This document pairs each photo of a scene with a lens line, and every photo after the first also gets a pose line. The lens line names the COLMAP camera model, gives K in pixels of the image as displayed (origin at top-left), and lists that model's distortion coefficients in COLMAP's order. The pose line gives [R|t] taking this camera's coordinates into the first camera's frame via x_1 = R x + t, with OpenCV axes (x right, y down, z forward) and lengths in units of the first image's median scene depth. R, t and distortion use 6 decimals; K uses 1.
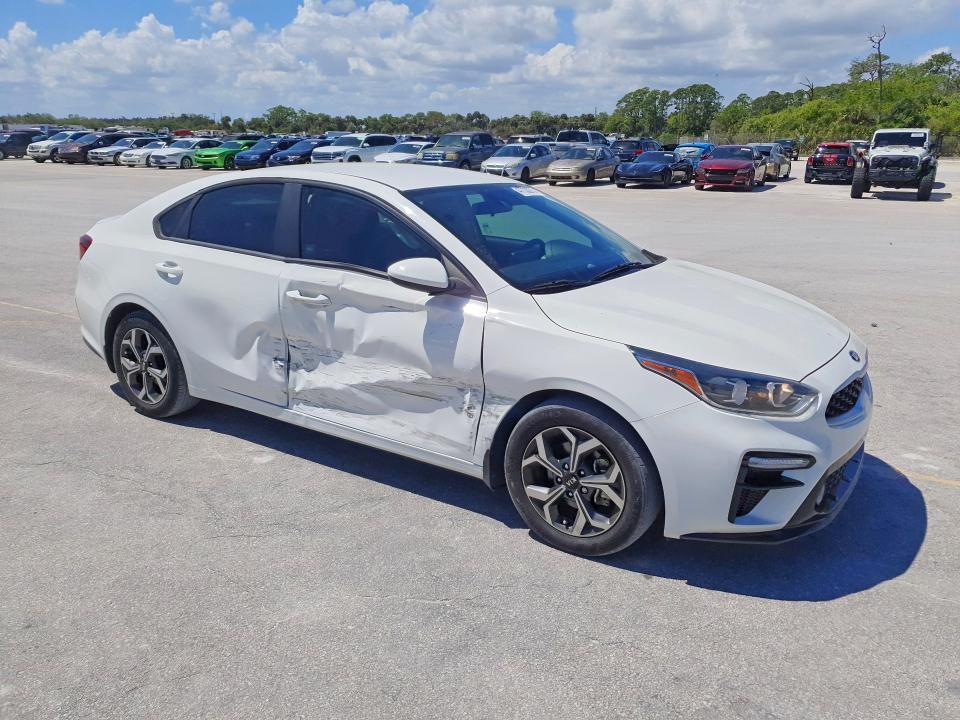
lens RADIAL K [[772.1, 0, 480.0], [0, 772.1, 360.0], [0, 0, 1]] dist [0.003599, -0.012468]
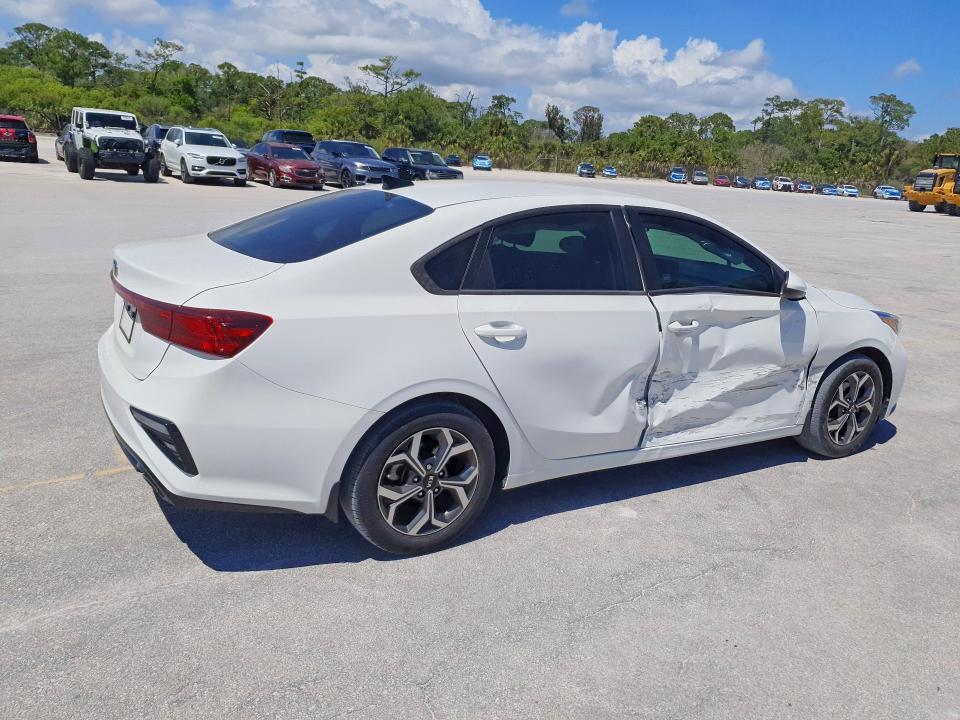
lens RADIAL K [[735.4, 0, 479.9], [0, 735.4, 383.3], [0, 0, 1]] dist [0.032703, -0.001200]
pose [[0.433497, -0.240529, 0.868462, -1.117028], [0.178358, 0.967557, 0.178946, -0.214998], [-0.883328, 0.077325, 0.462333, 0.764336]]
